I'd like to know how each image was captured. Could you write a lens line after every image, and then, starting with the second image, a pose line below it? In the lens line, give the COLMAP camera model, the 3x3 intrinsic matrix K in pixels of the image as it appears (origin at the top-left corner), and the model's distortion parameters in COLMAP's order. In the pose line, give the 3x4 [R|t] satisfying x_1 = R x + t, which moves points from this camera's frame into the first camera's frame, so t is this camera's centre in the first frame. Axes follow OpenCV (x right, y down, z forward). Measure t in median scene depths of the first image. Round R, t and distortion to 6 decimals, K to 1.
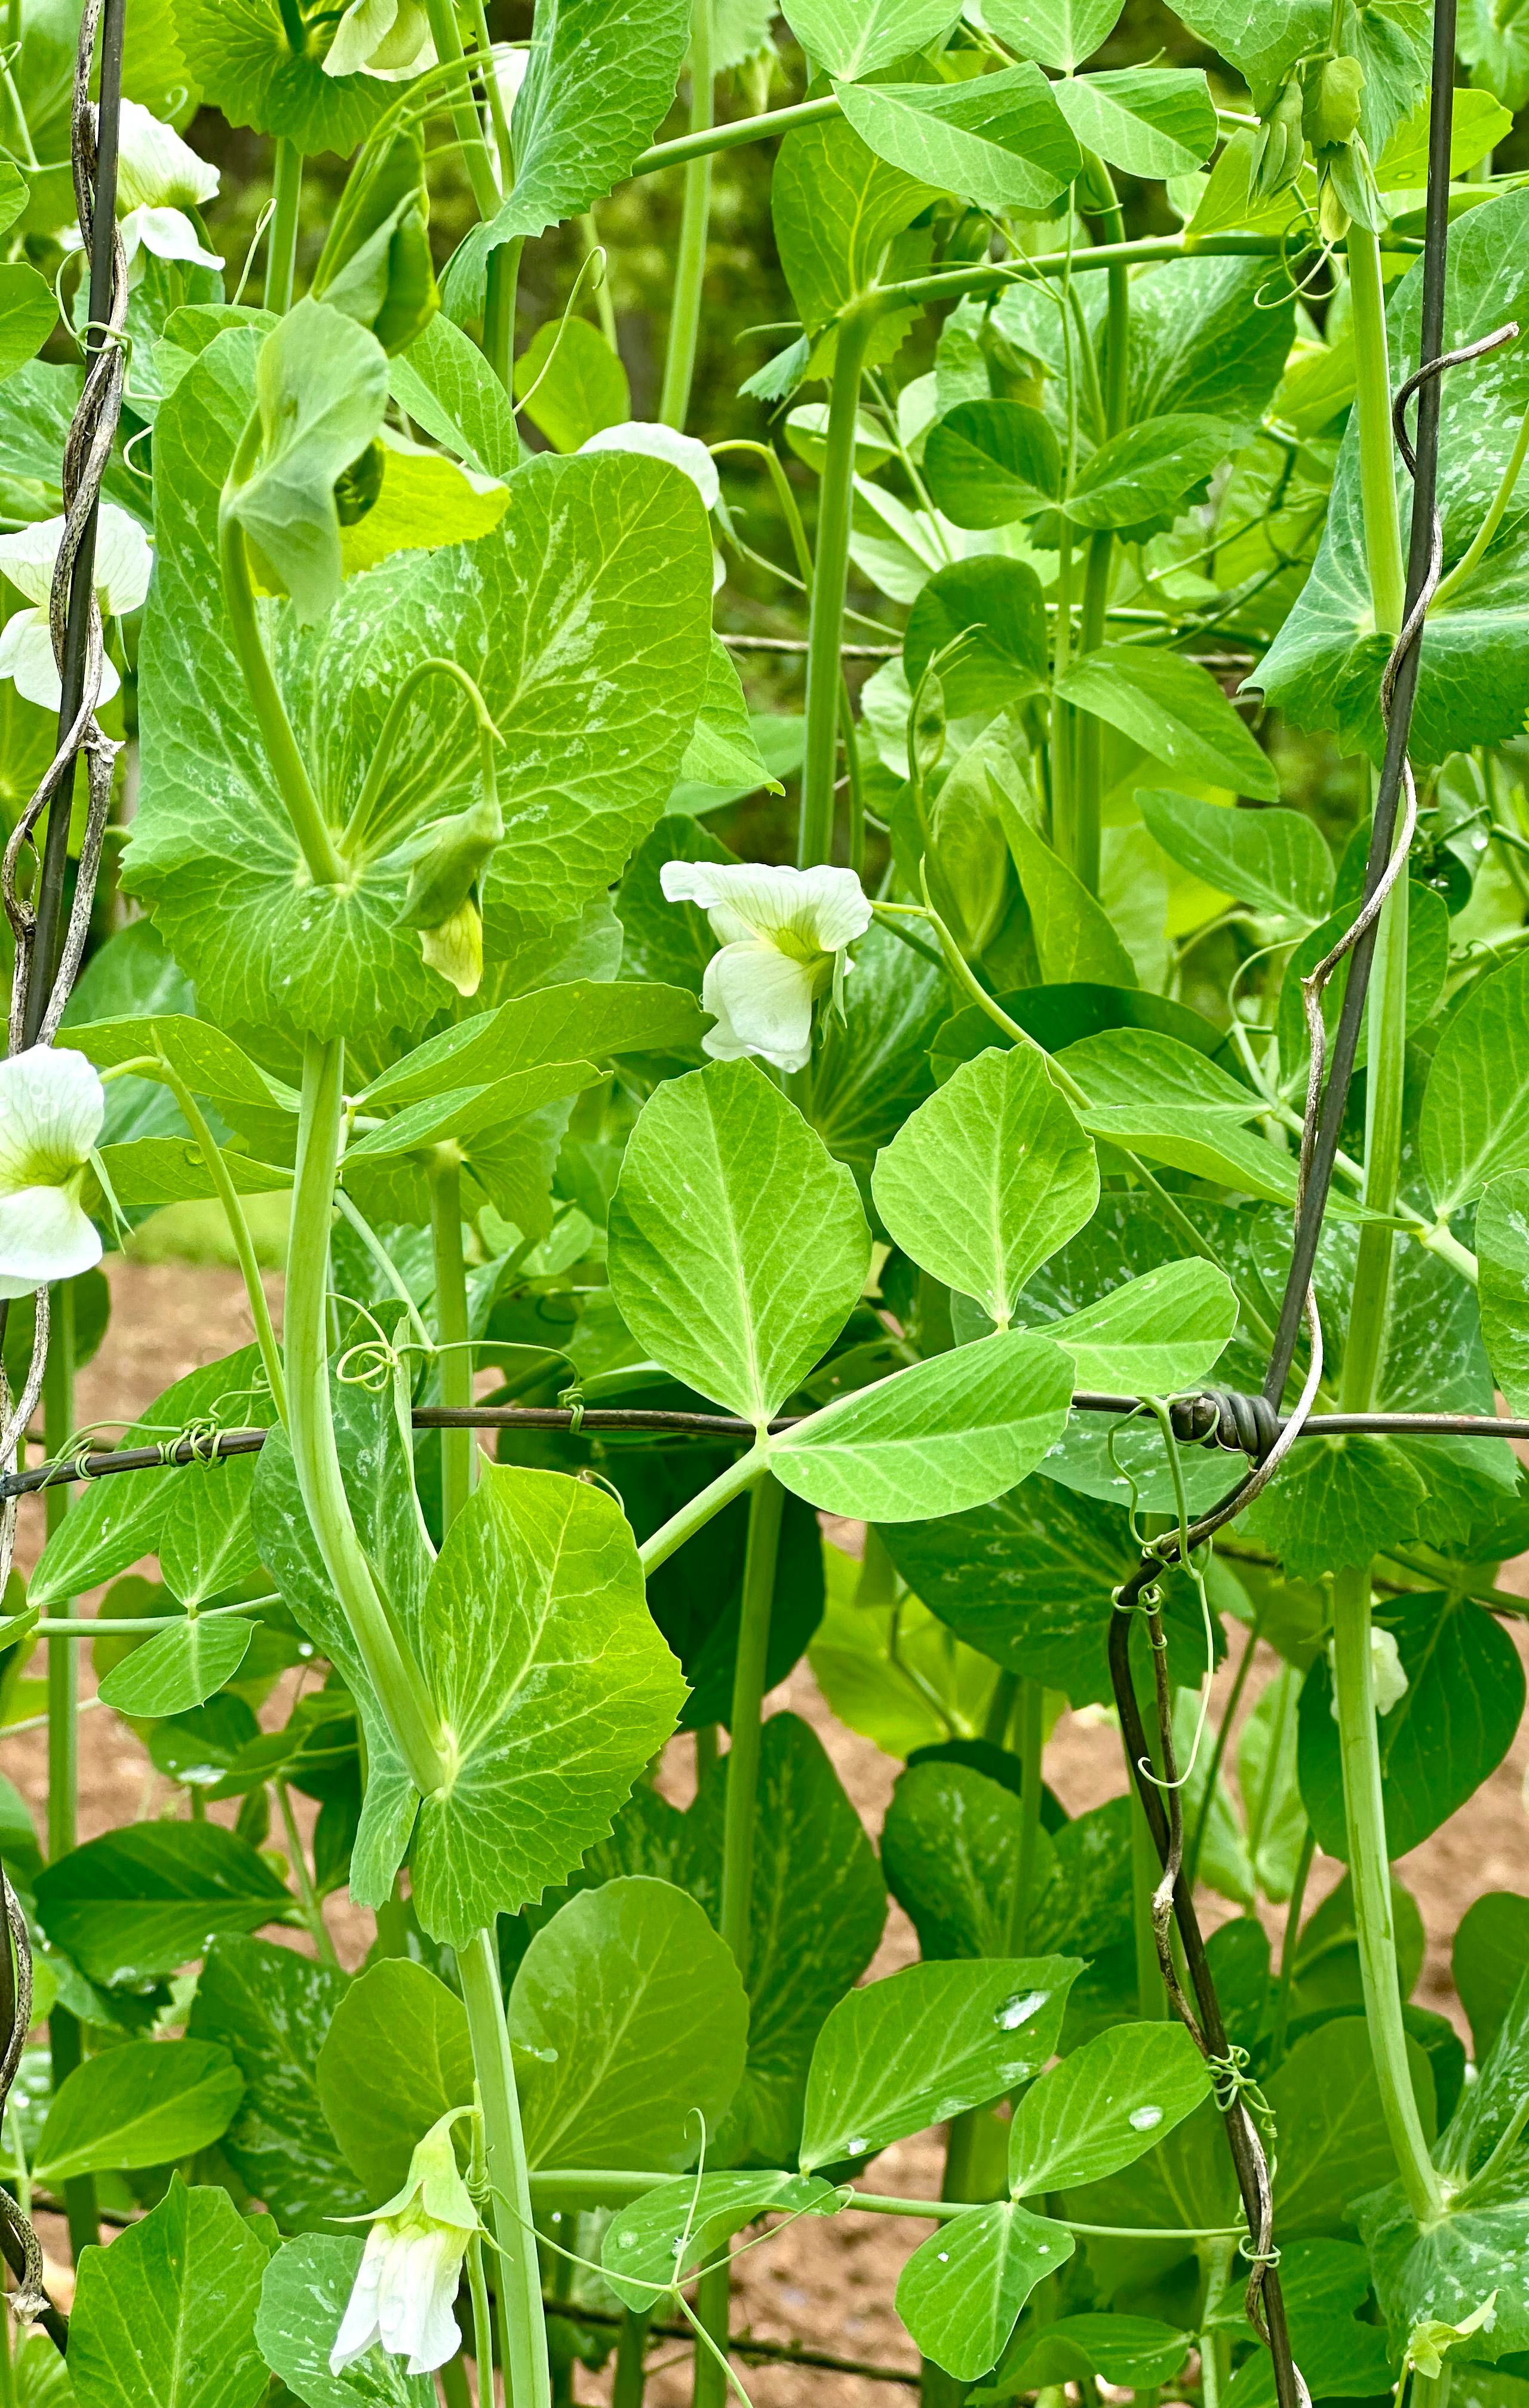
lens RADIAL K [[4518.3, 0, 757.6], [0, 4518.3, 1206.6], [0, 0, 1]] dist [0.116547, 0.000000]
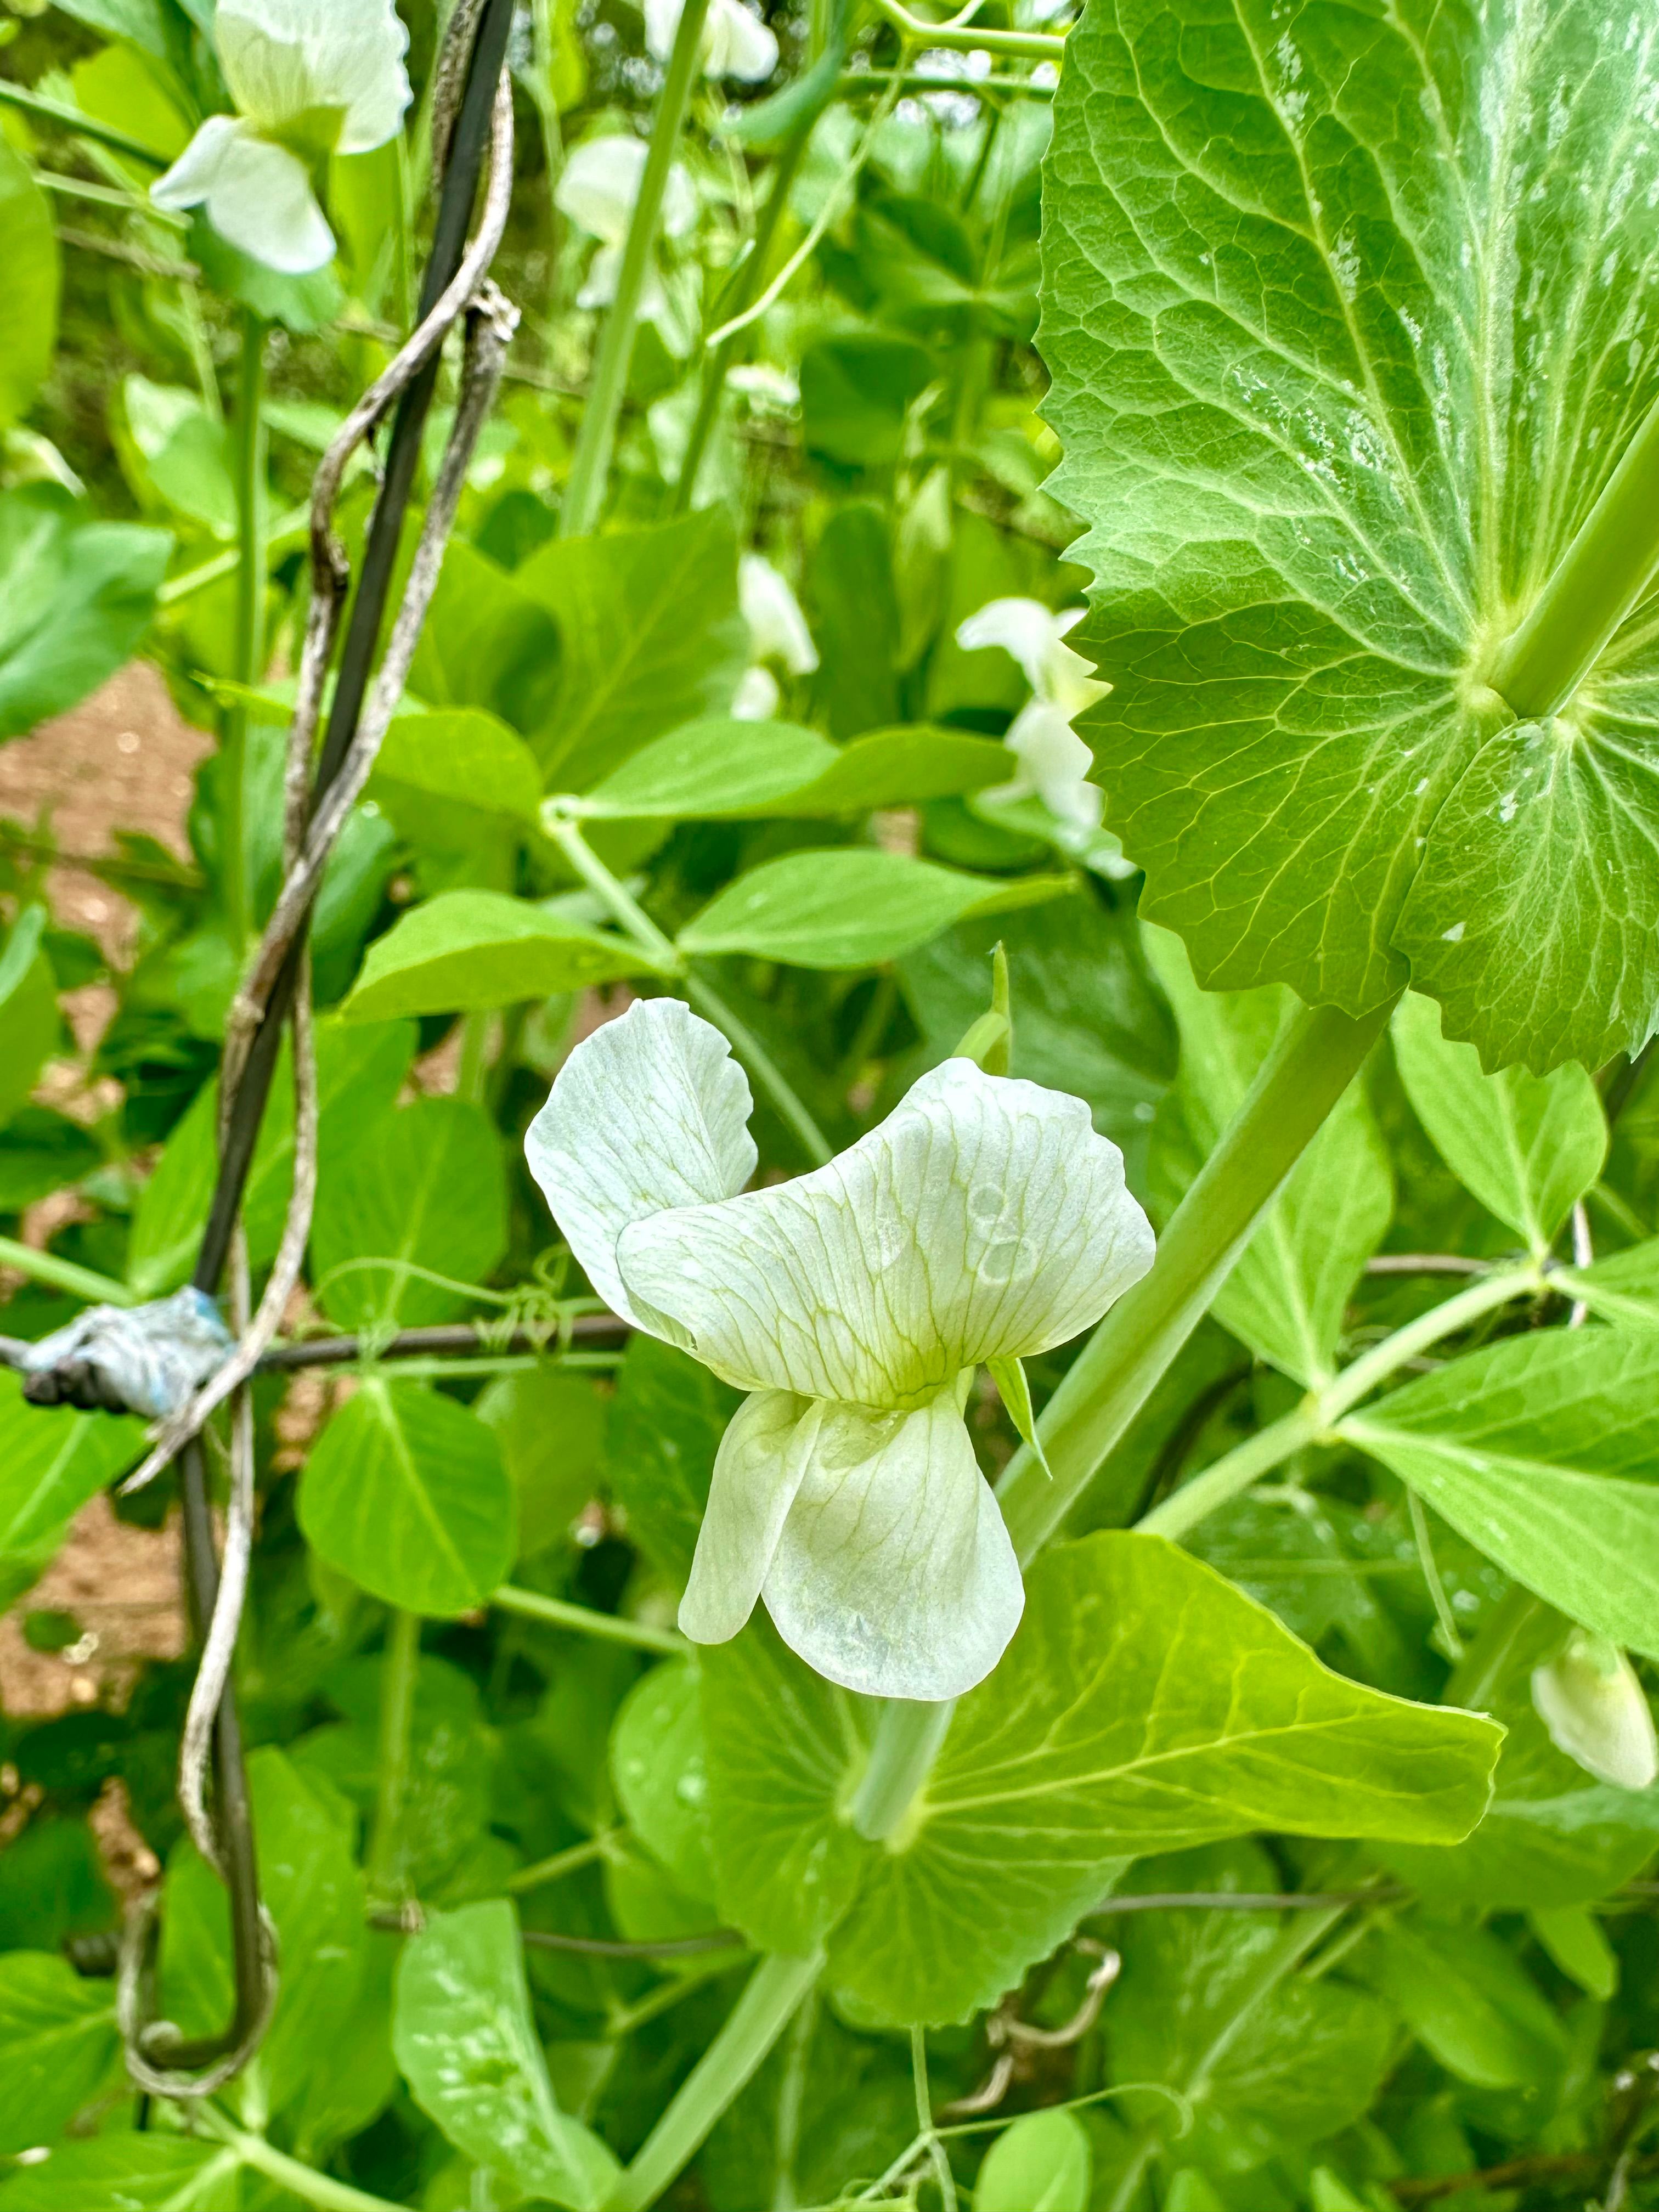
lens RADIAL K [[1716.4, 0, 827.5], [0, 1716.4, 1109.4], [0, 0, 1]] dist [-0.010434, 0.005436]
pose [[0.925175, 0.050174, 0.376210, -0.194659], [-0.141986, 0.965003, 0.220473, -0.054031], [-0.351982, -0.257393, 0.899921, 0.763659]]
